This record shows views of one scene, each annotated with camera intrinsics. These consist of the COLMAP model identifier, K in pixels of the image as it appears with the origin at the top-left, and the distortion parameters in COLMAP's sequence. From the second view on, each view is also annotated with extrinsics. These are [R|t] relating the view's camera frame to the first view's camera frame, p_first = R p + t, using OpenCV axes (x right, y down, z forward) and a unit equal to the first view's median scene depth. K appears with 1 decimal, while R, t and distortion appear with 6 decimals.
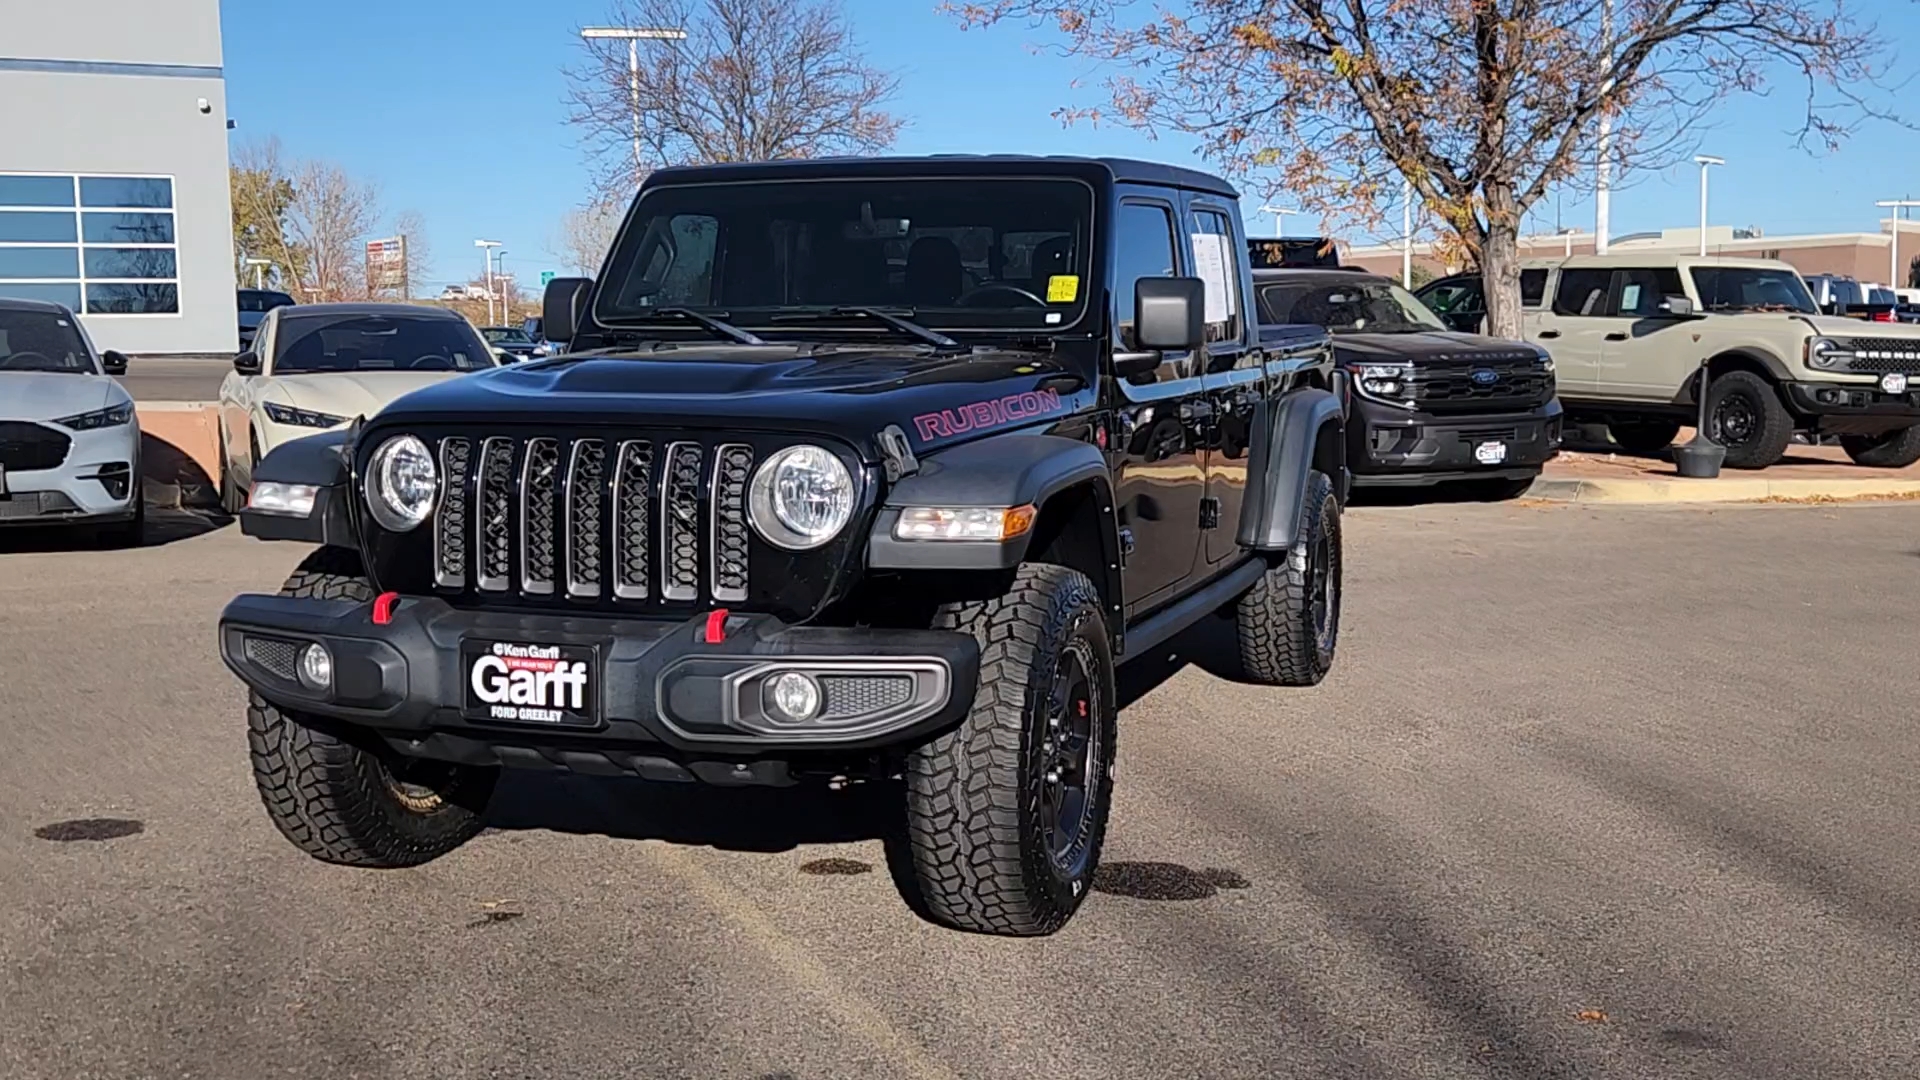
lens RADIAL K [[2099.9, 0, 960.0], [0, 2099.9, 540.0], [0, 0, 1]] dist [0.034182, -0.024482]
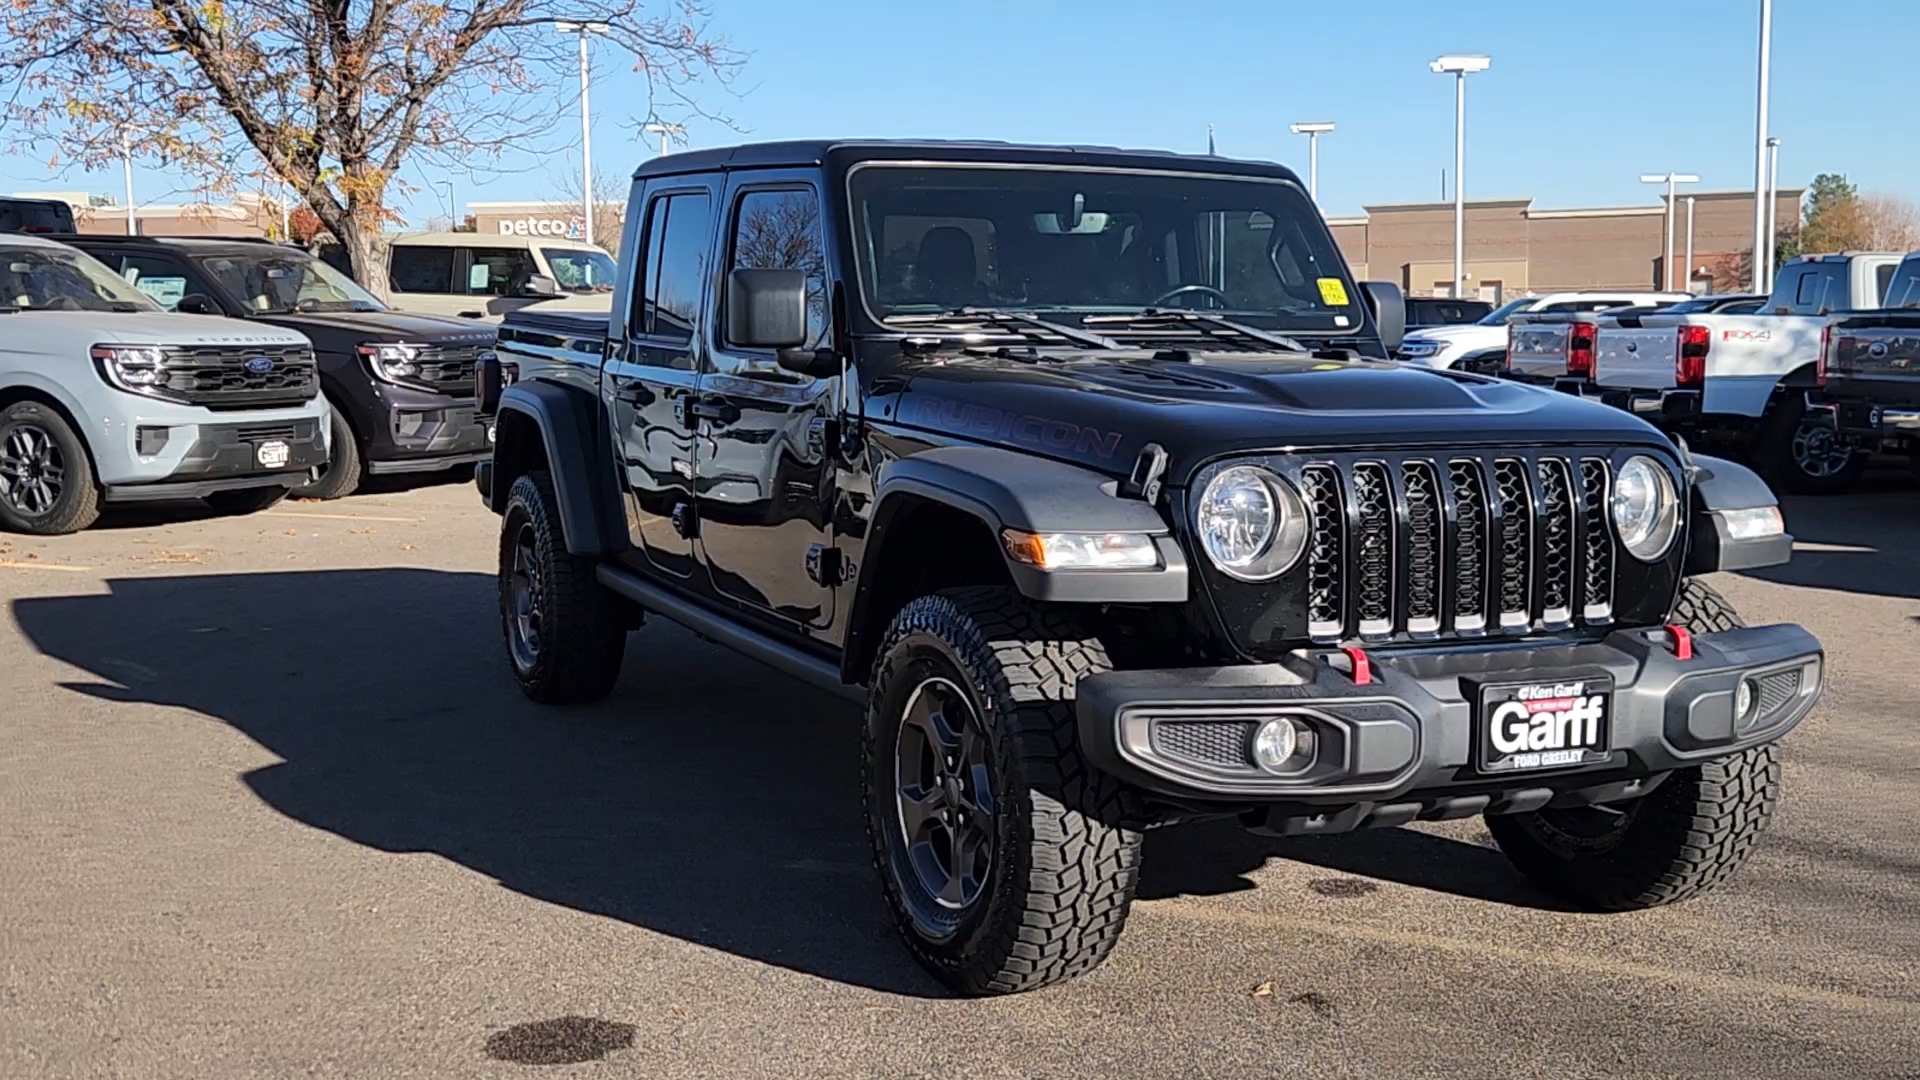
lens RADIAL K [[2099.9, 0, 960.0], [0, 2099.9, 540.0], [0, 0, 1]] dist [0.034182, -0.024482]
pose [[0.723756, -0.073732, 0.686106, -0.924730], [0.063350, 0.997176, 0.040335, -0.061118], [-0.687142, 0.014273, 0.726383, 0.451200]]
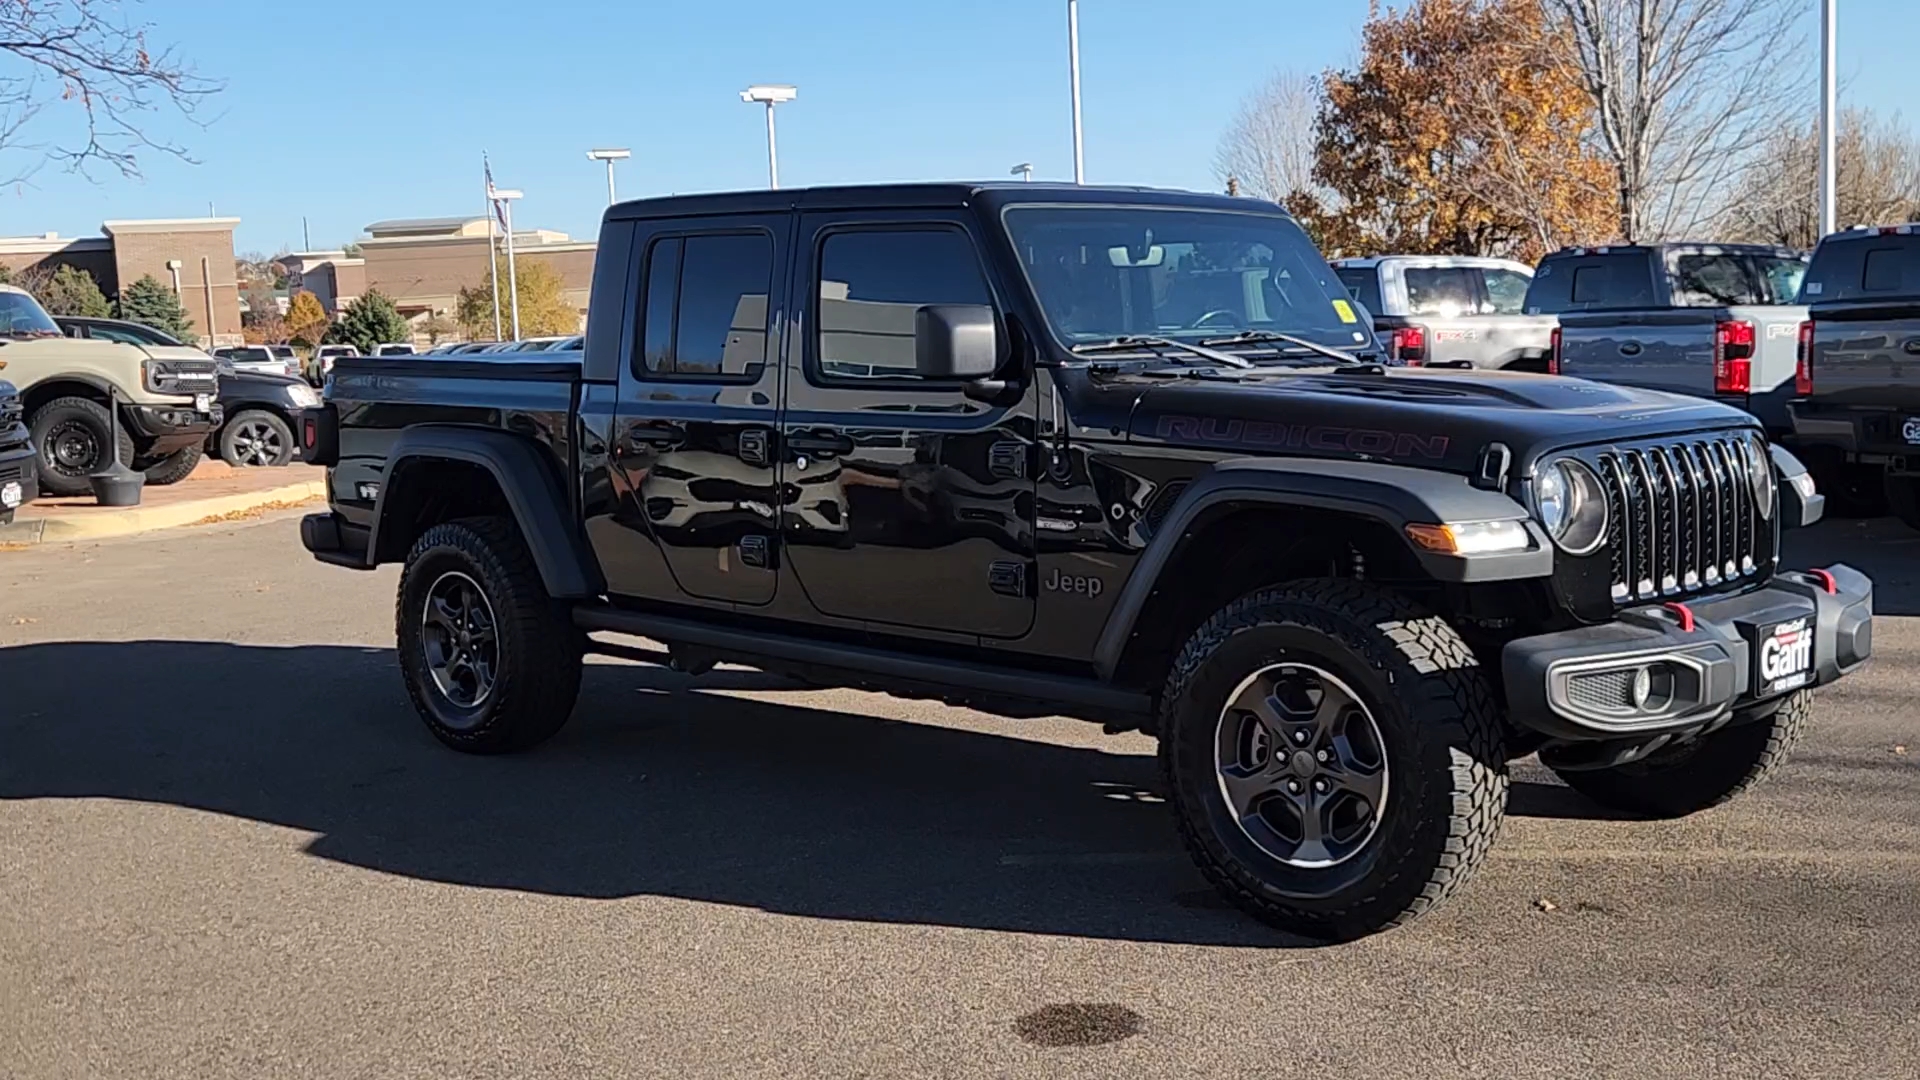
lens RADIAL K [[2099.9, 0, 960.0], [0, 2099.9, 540.0], [0, 0, 1]] dist [0.034182, -0.024482]
pose [[0.437091, -0.105159, 0.893248, -1.282347], [0.115024, 0.991522, 0.060445, -0.104282], [-0.892032, 0.076325, 0.445481, 0.797474]]
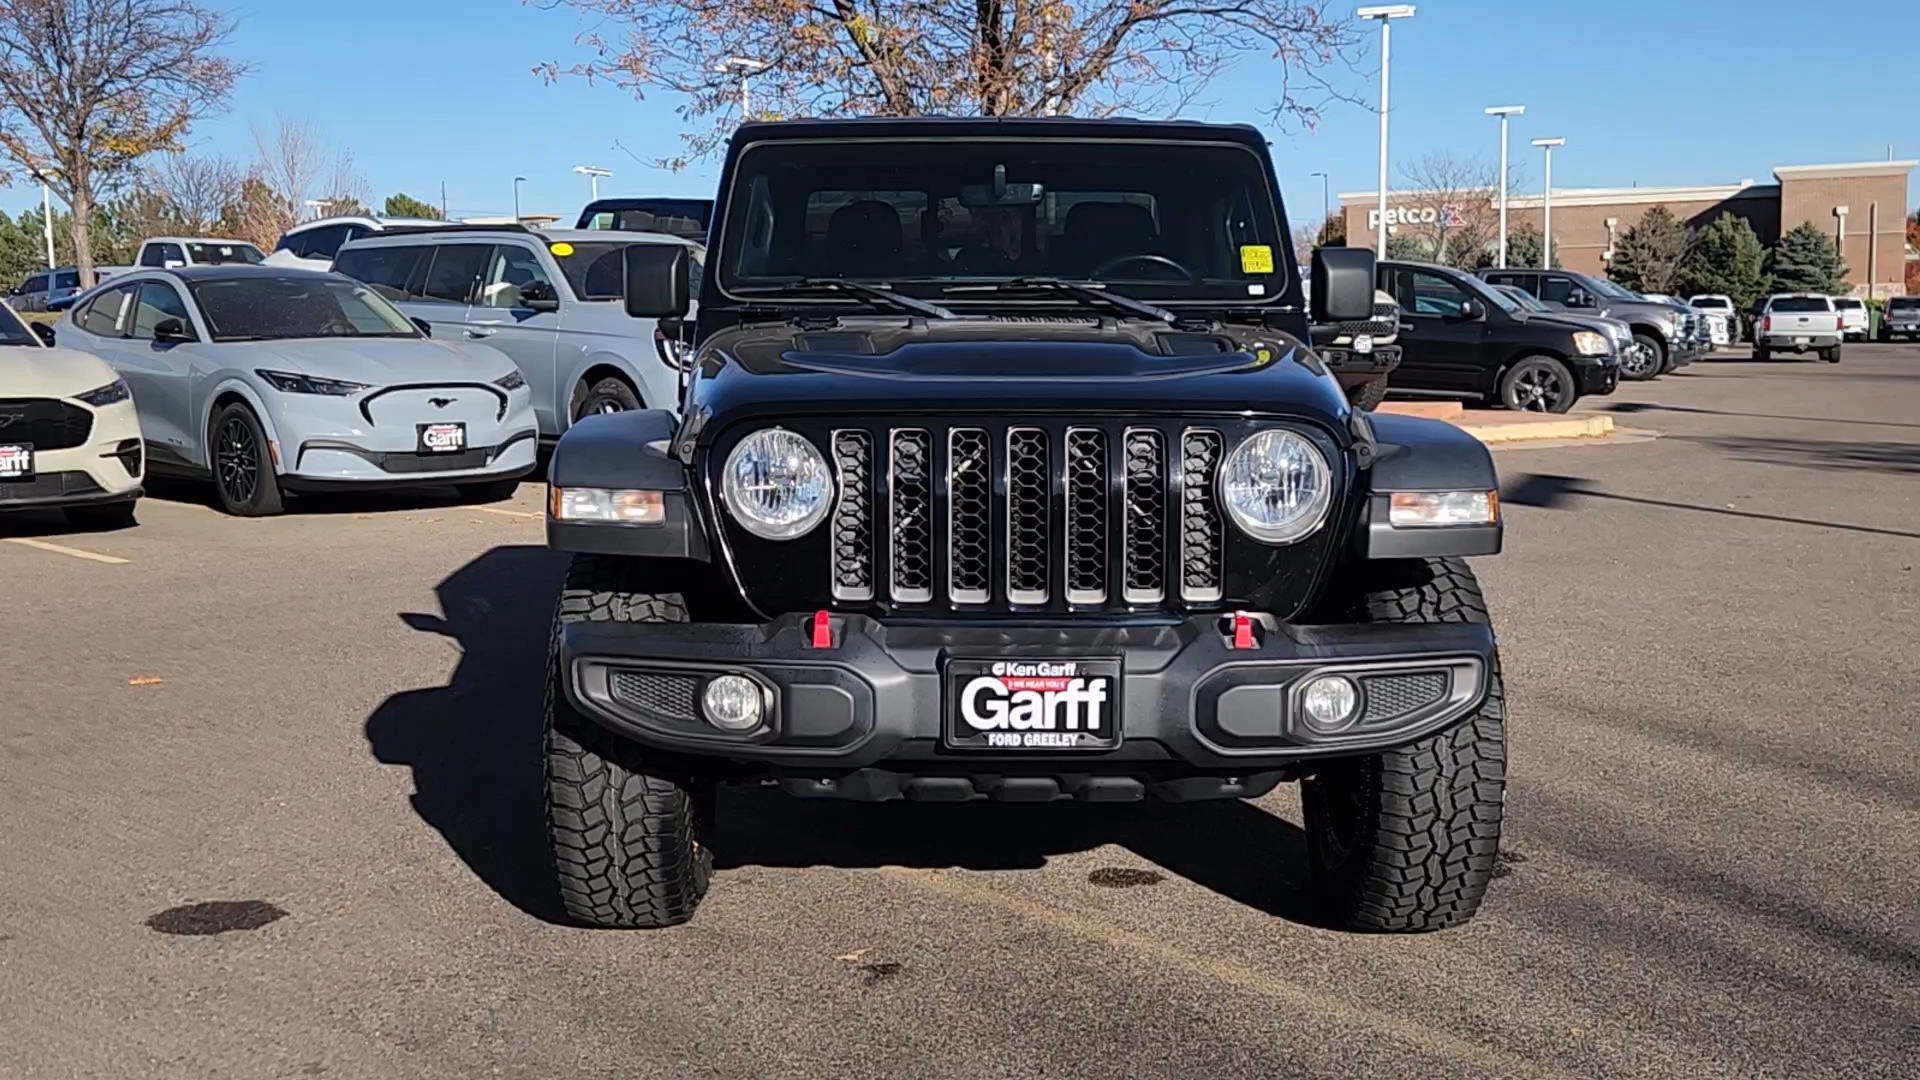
lens RADIAL K [[2117.7, 0, 960.0], [0, 2117.7, 540.0], [0, 0, 1]] dist [0.026463, 0.001205]
pose [[0.942288, -0.040994, 0.332285, -0.477242], [0.035469, 0.999113, 0.022679, -0.020891], [-0.332920, -0.009584, 0.942906, 0.149298]]
